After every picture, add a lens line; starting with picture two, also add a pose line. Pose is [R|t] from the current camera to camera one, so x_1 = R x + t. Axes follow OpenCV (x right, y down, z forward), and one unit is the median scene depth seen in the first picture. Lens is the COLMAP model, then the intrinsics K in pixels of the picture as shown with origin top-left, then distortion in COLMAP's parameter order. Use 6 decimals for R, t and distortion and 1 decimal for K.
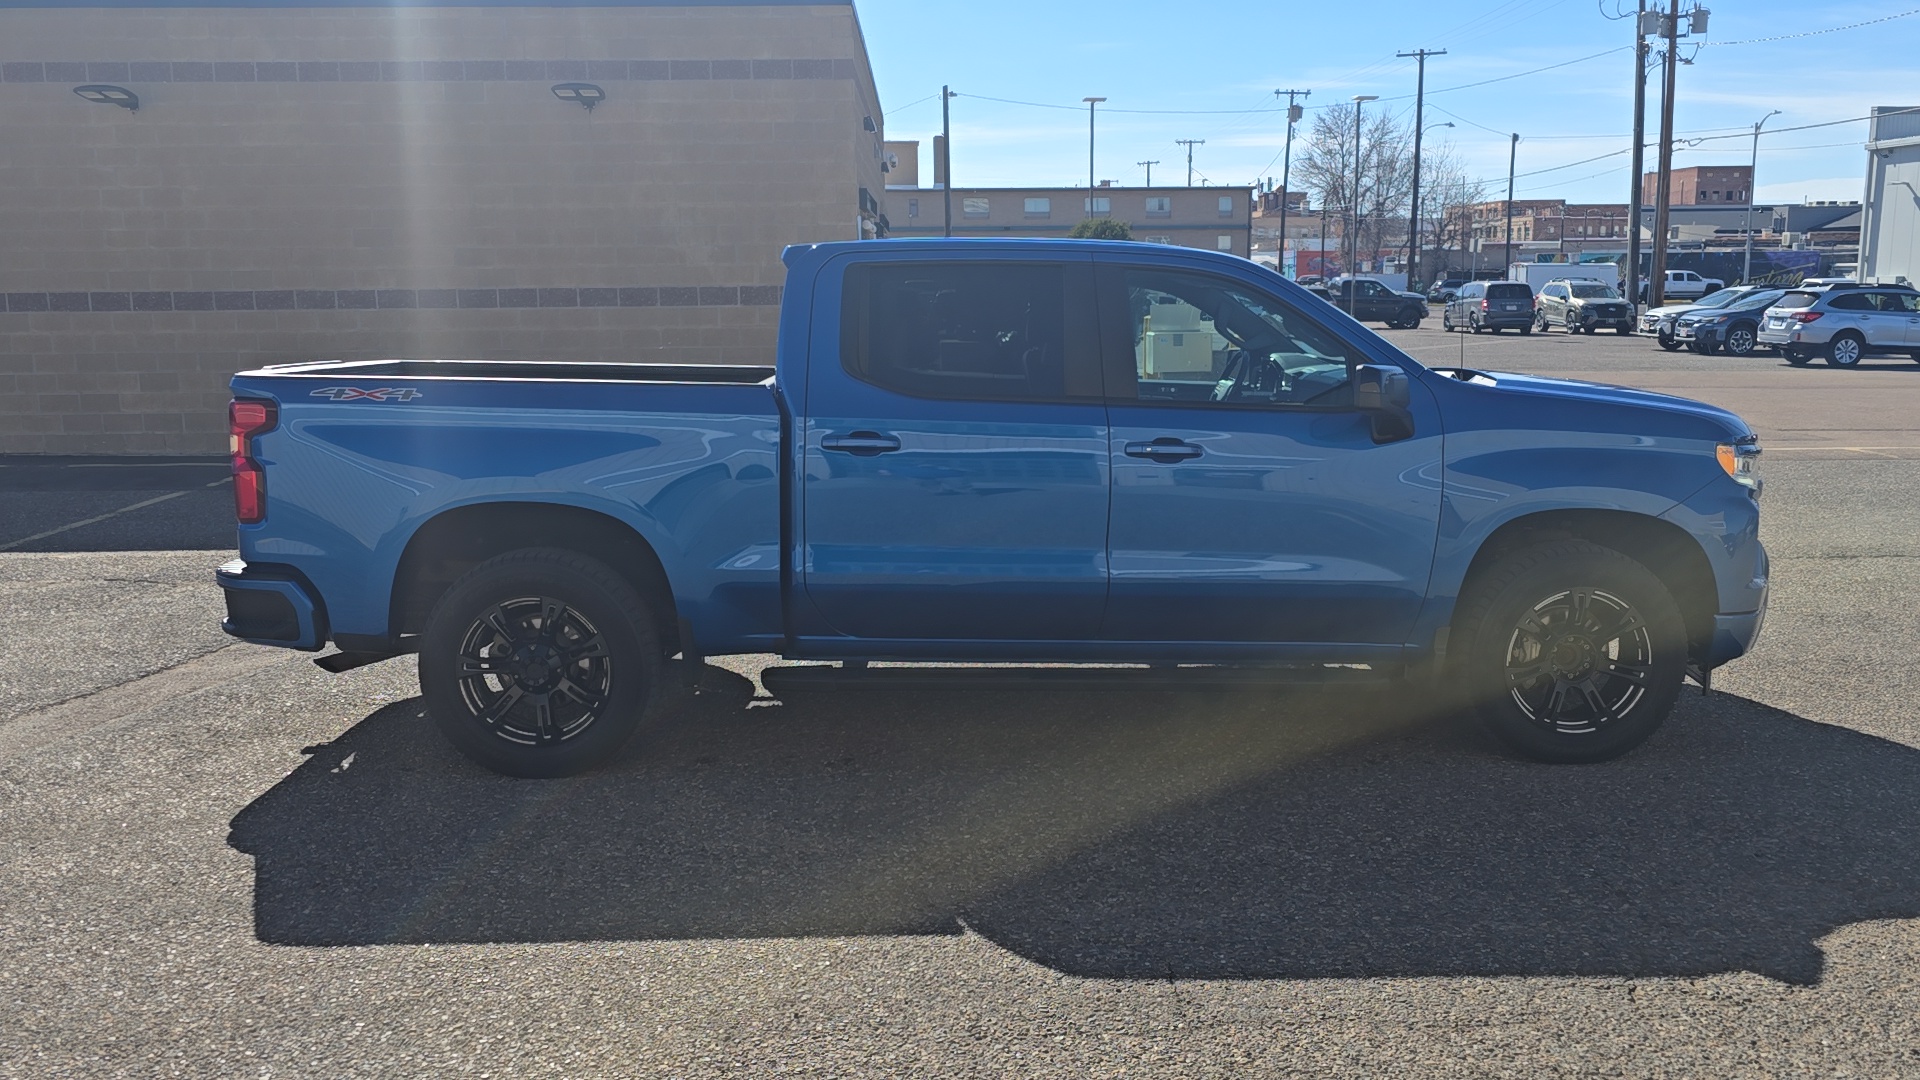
lens RADIAL K [[1610.6, 0, 962.6], [0, 1610.6, 543.2], [0, 0, 1]] dist [0.006367, -0.005451]
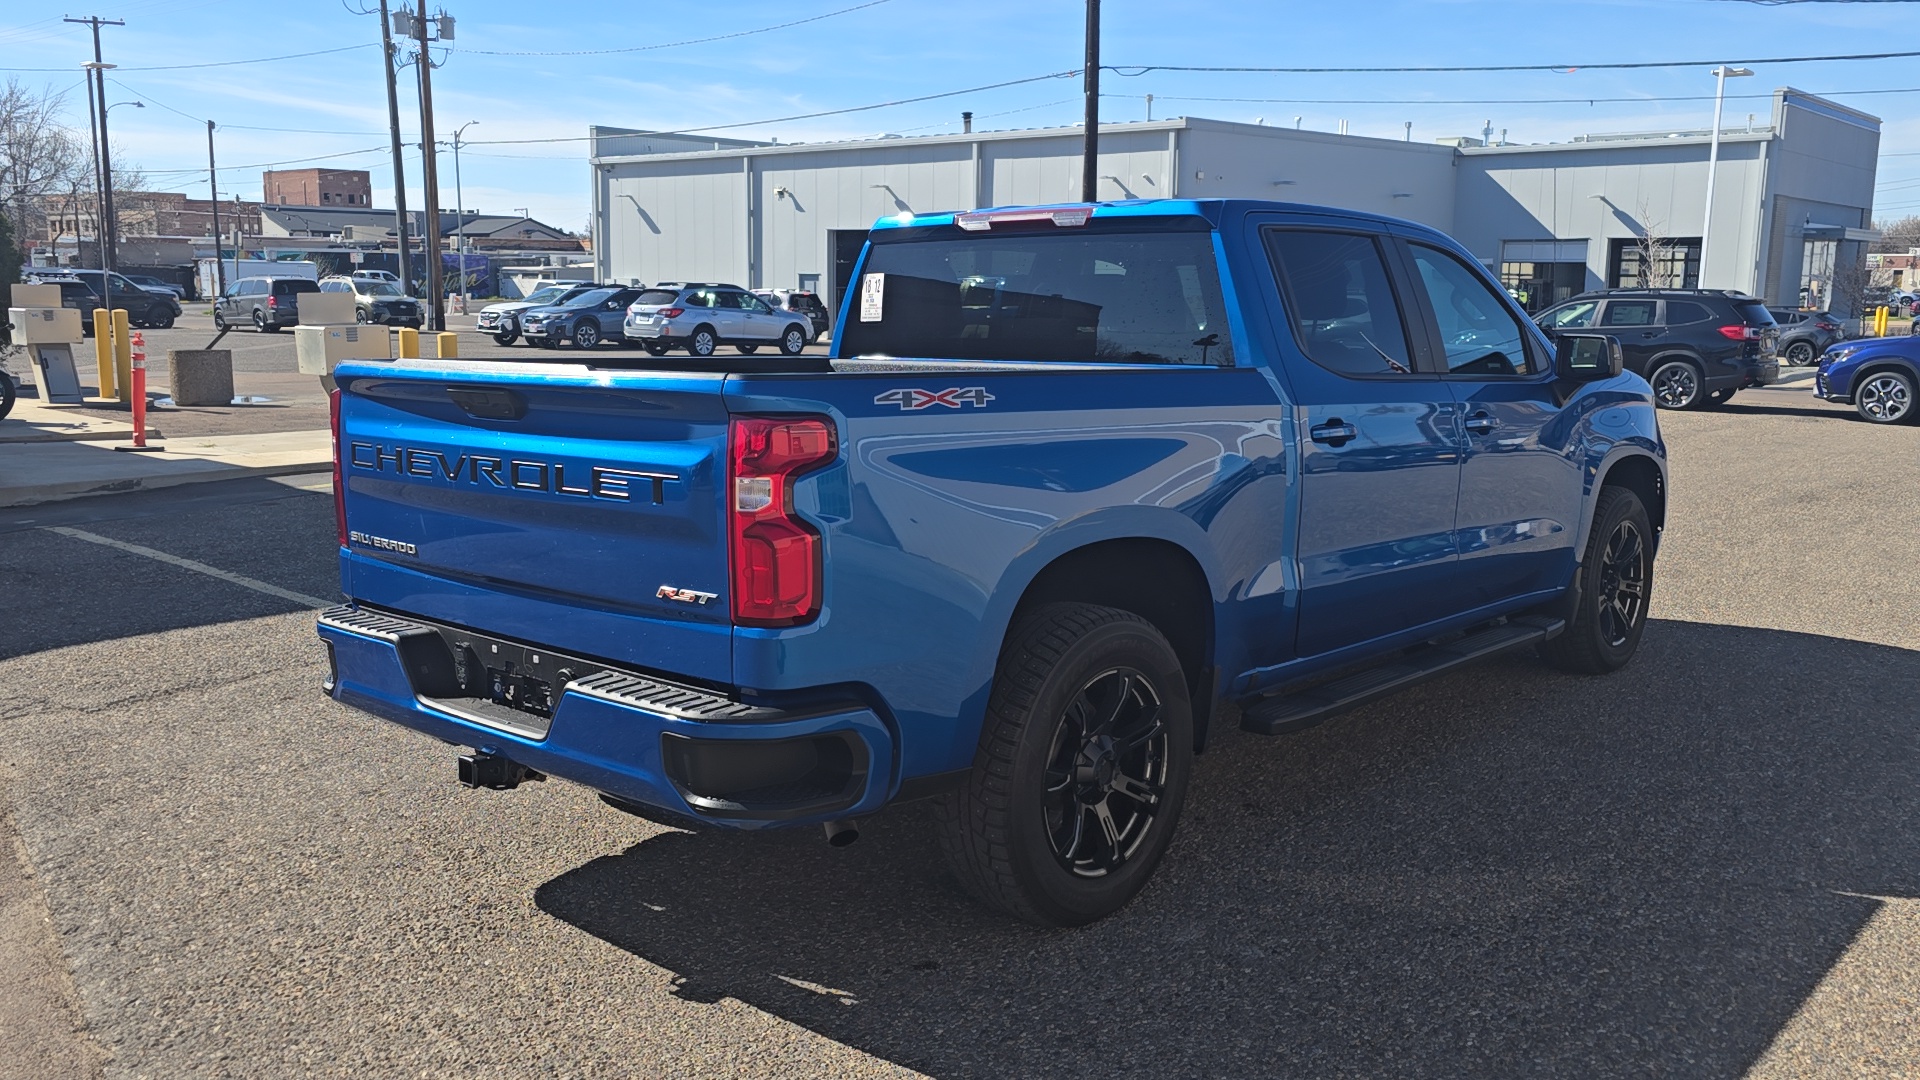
lens RADIAL K [[1610.6, 0, 962.6], [0, 1610.6, 543.2], [0, 0, 1]] dist [0.006367, -0.005451]
pose [[0.666690, -0.105653, 0.737809, -0.117741], [0.106373, 0.993256, 0.046113, -0.008835], [-0.737706, 0.047740, 0.673433, 0.078513]]
